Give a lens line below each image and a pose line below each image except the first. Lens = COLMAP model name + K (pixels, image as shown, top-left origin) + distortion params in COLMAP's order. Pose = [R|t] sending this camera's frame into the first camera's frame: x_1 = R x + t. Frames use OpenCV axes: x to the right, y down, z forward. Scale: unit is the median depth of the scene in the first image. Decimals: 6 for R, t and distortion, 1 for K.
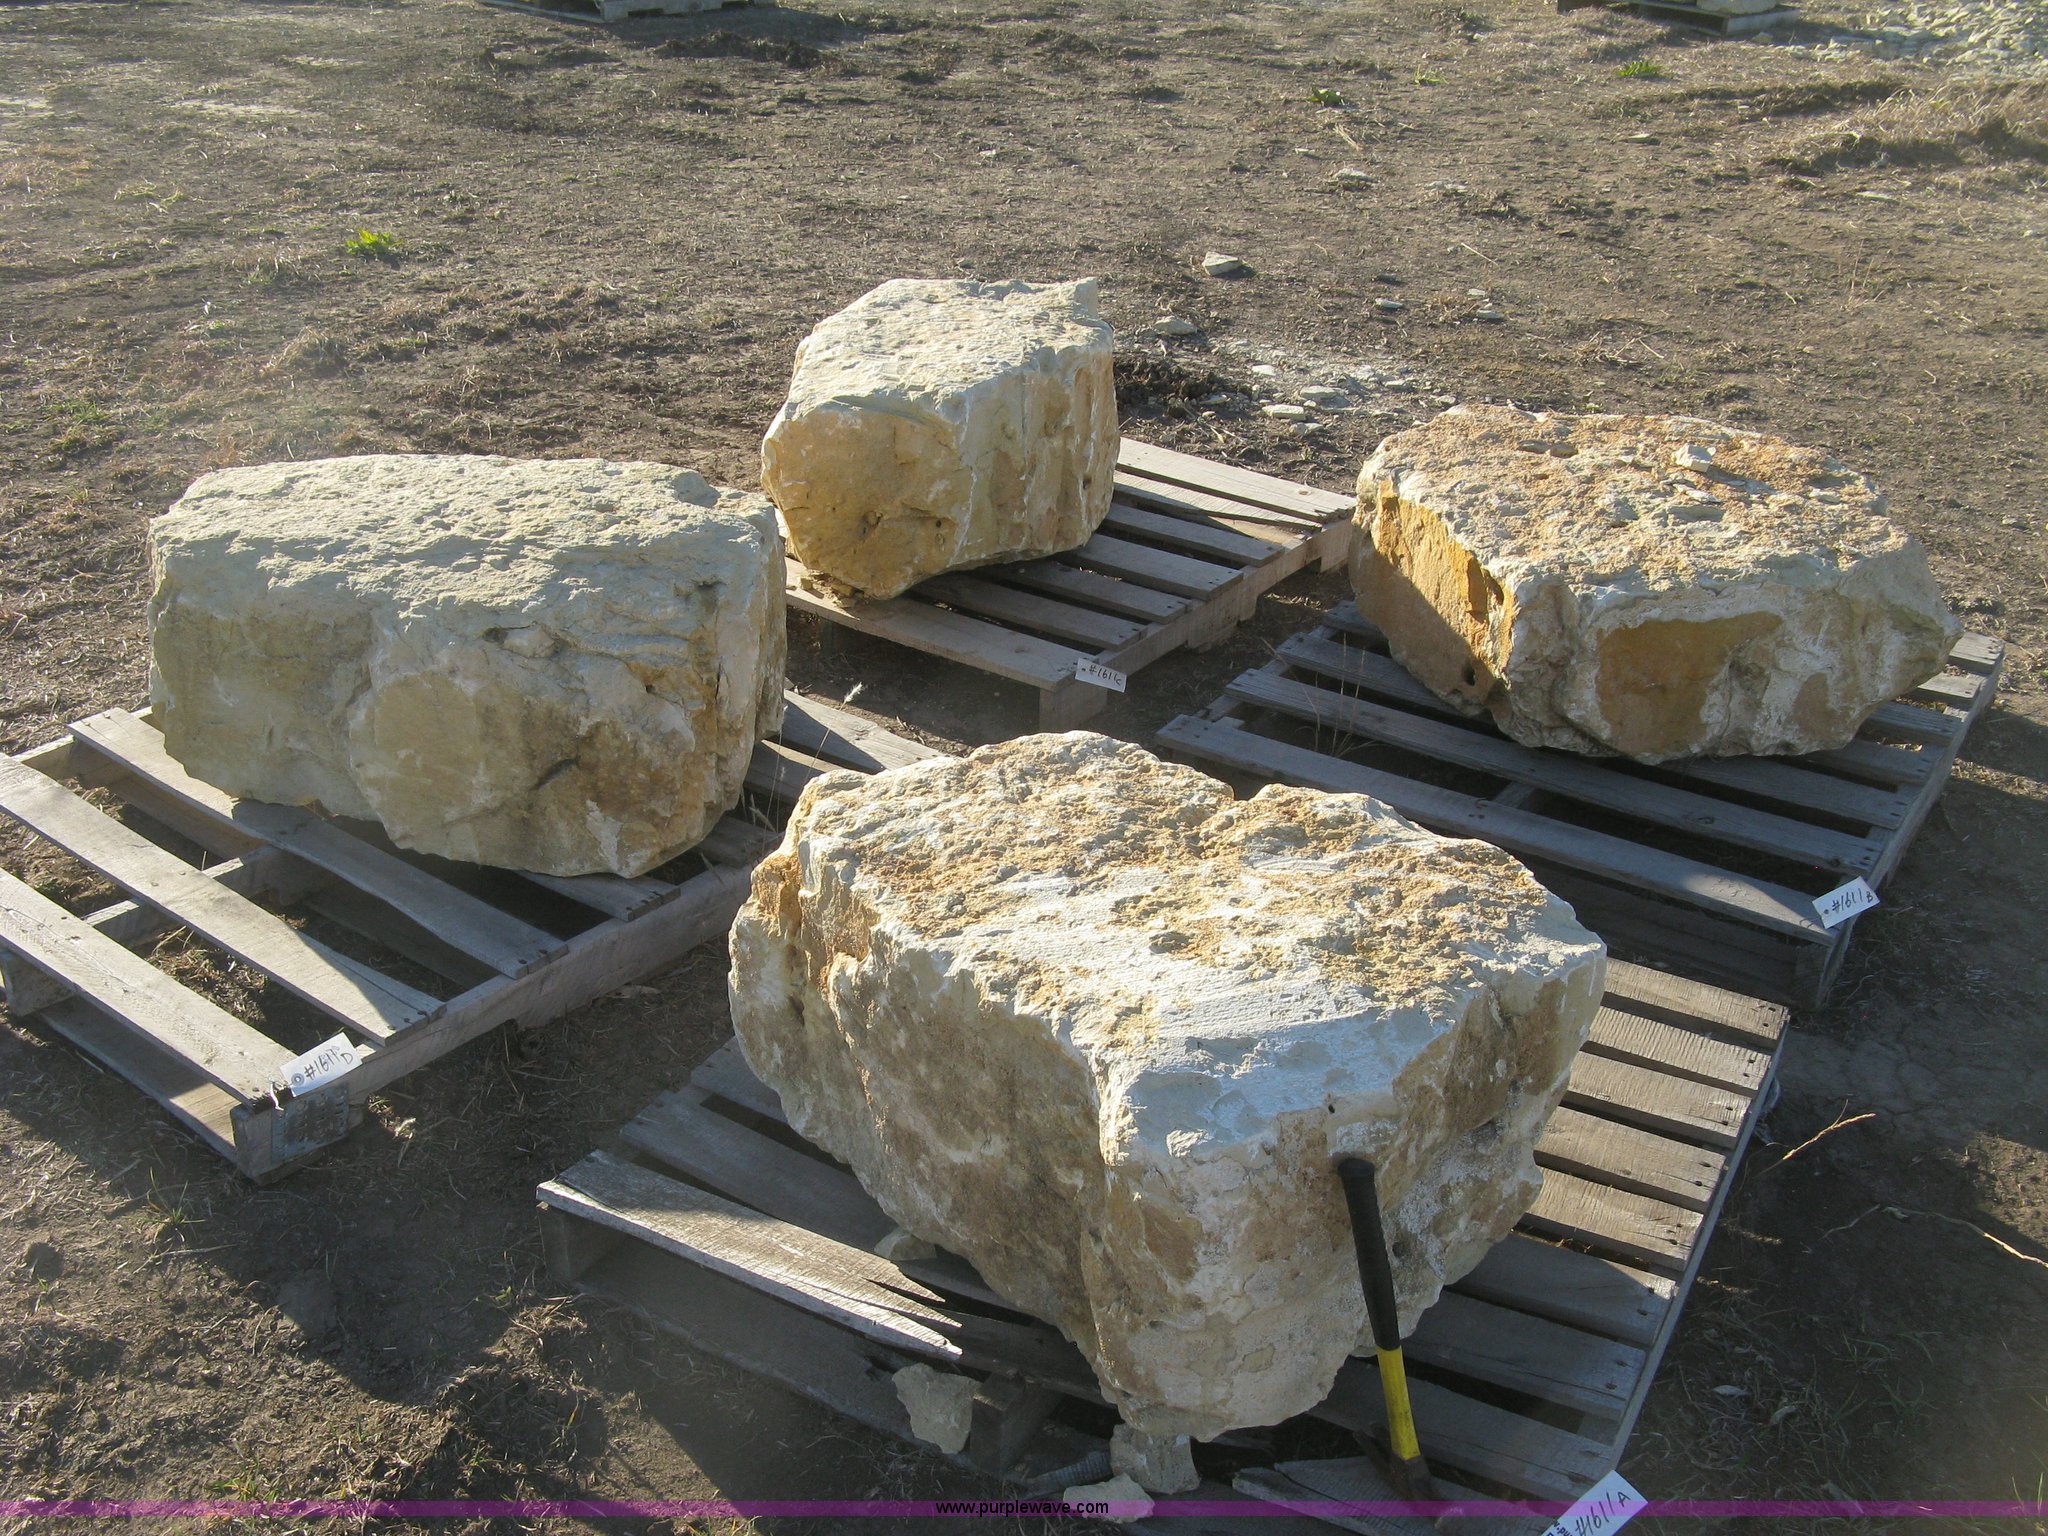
lens RADIAL K [[2109.0, 0, 982.1], [0, 2109.0, 815.1], [0, 0, 1]] dist [-0.193580, 0.208990]
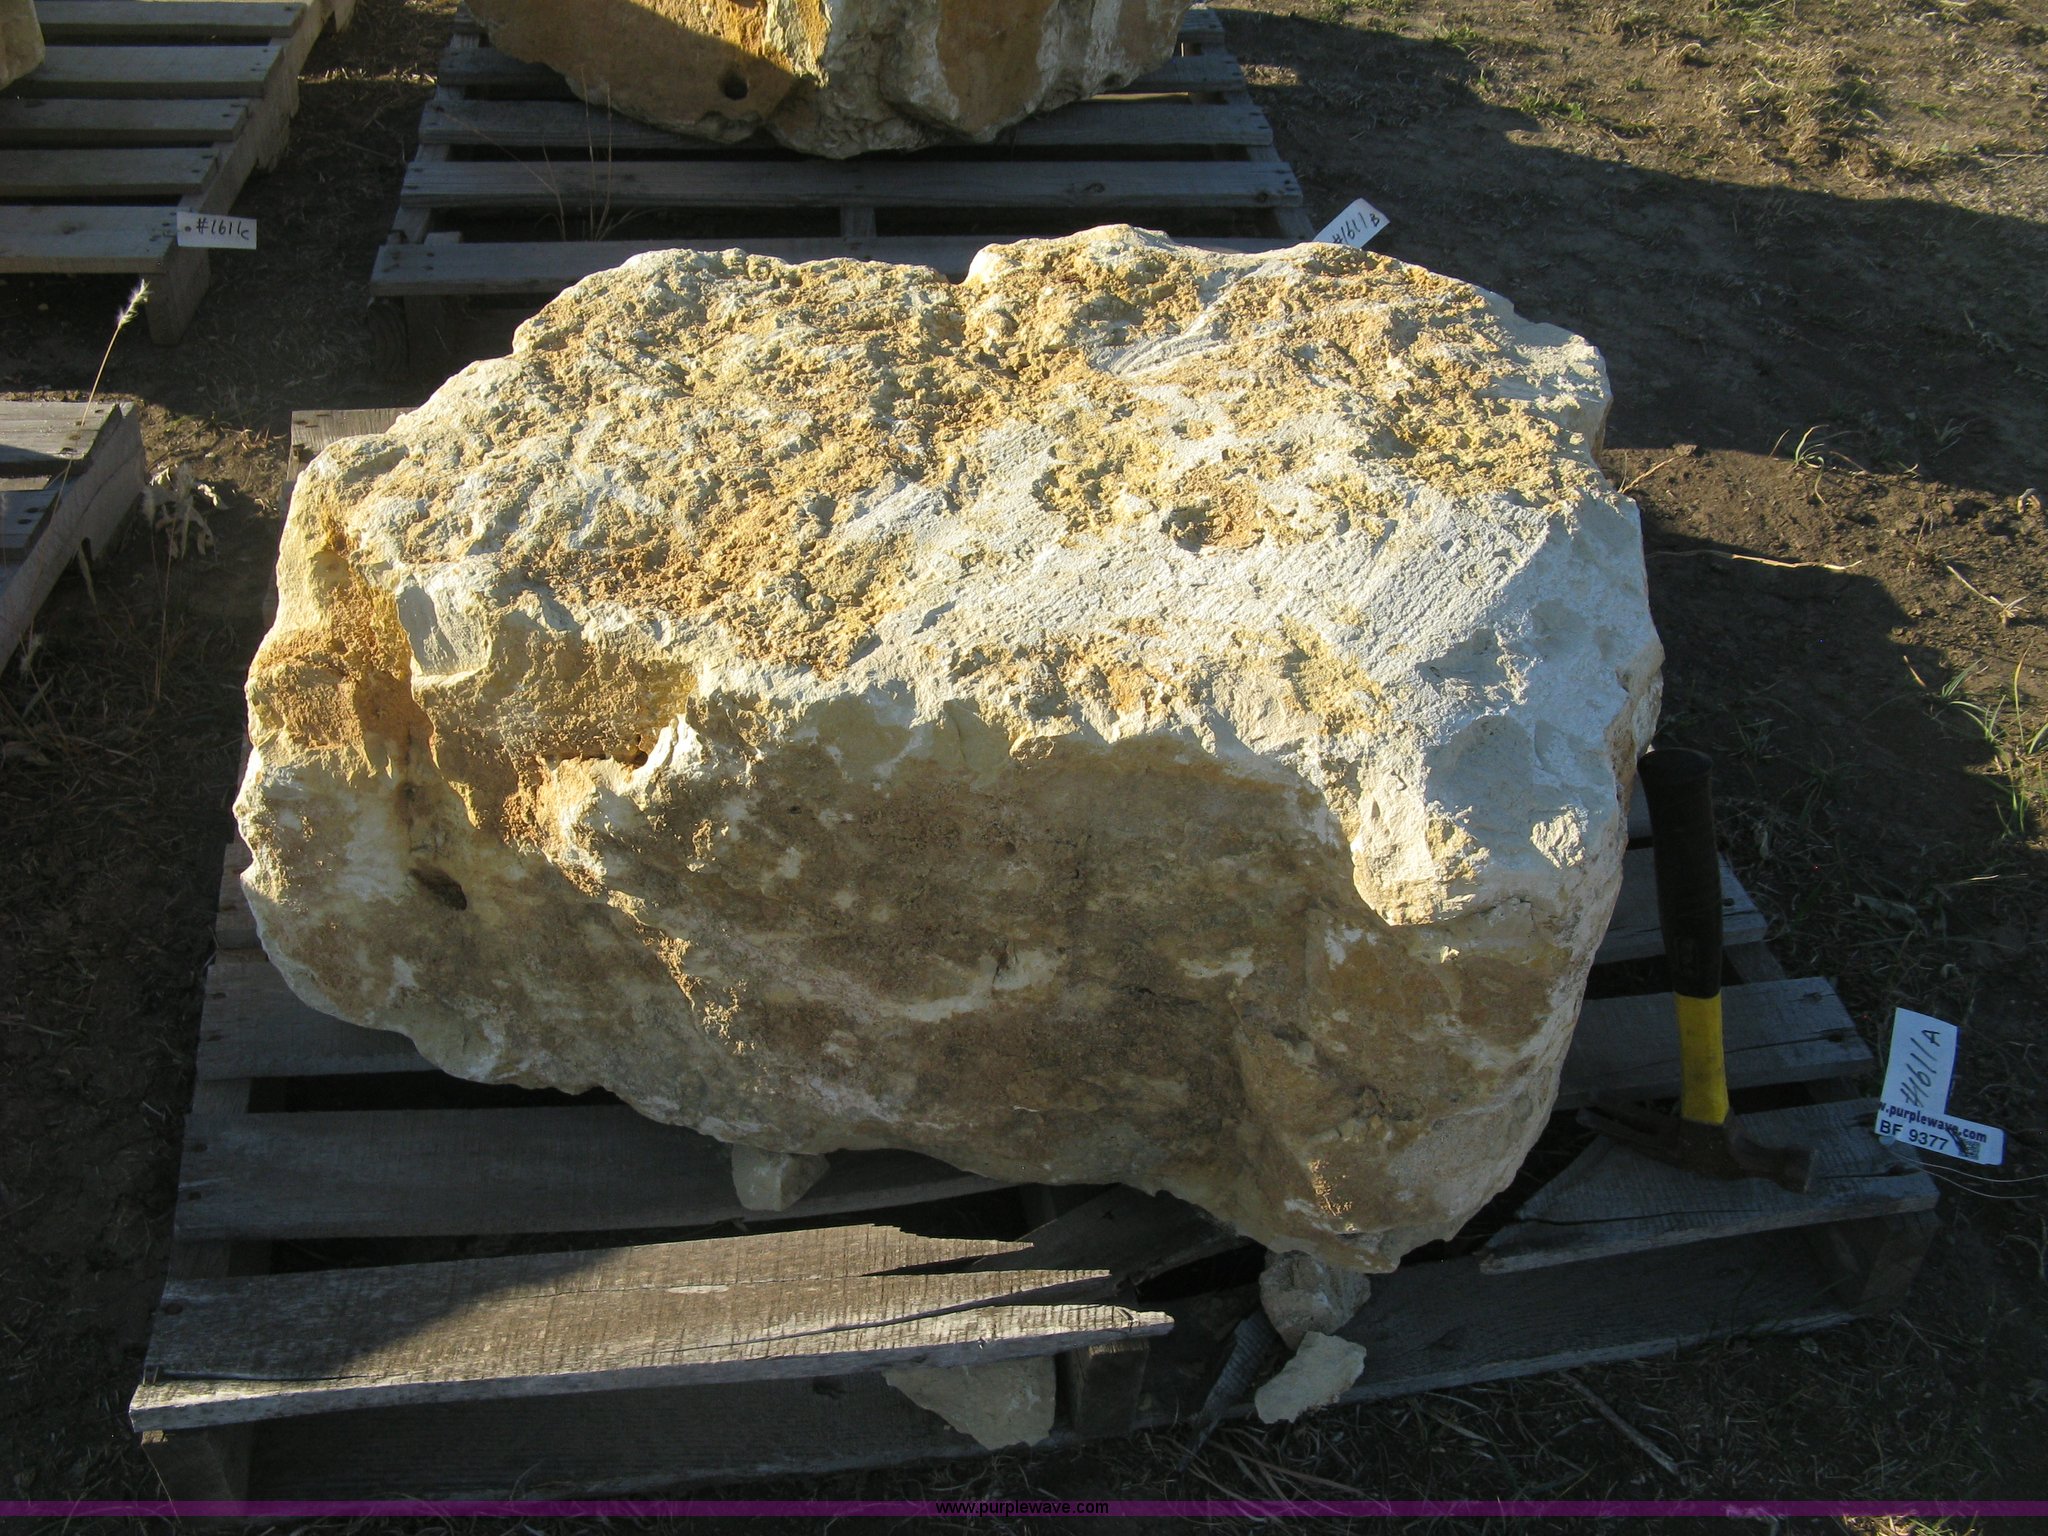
lens RADIAL K [[2109.0, 0, 982.1], [0, 2109.0, 815.1], [0, 0, 1]] dist [-0.193580, 0.208990]
pose [[0.771370, -0.398201, 0.496411, -0.253982], [0.266835, 0.910544, 0.315768, -0.060551], [-0.577743, -0.111114, 0.808620, 0.514682]]
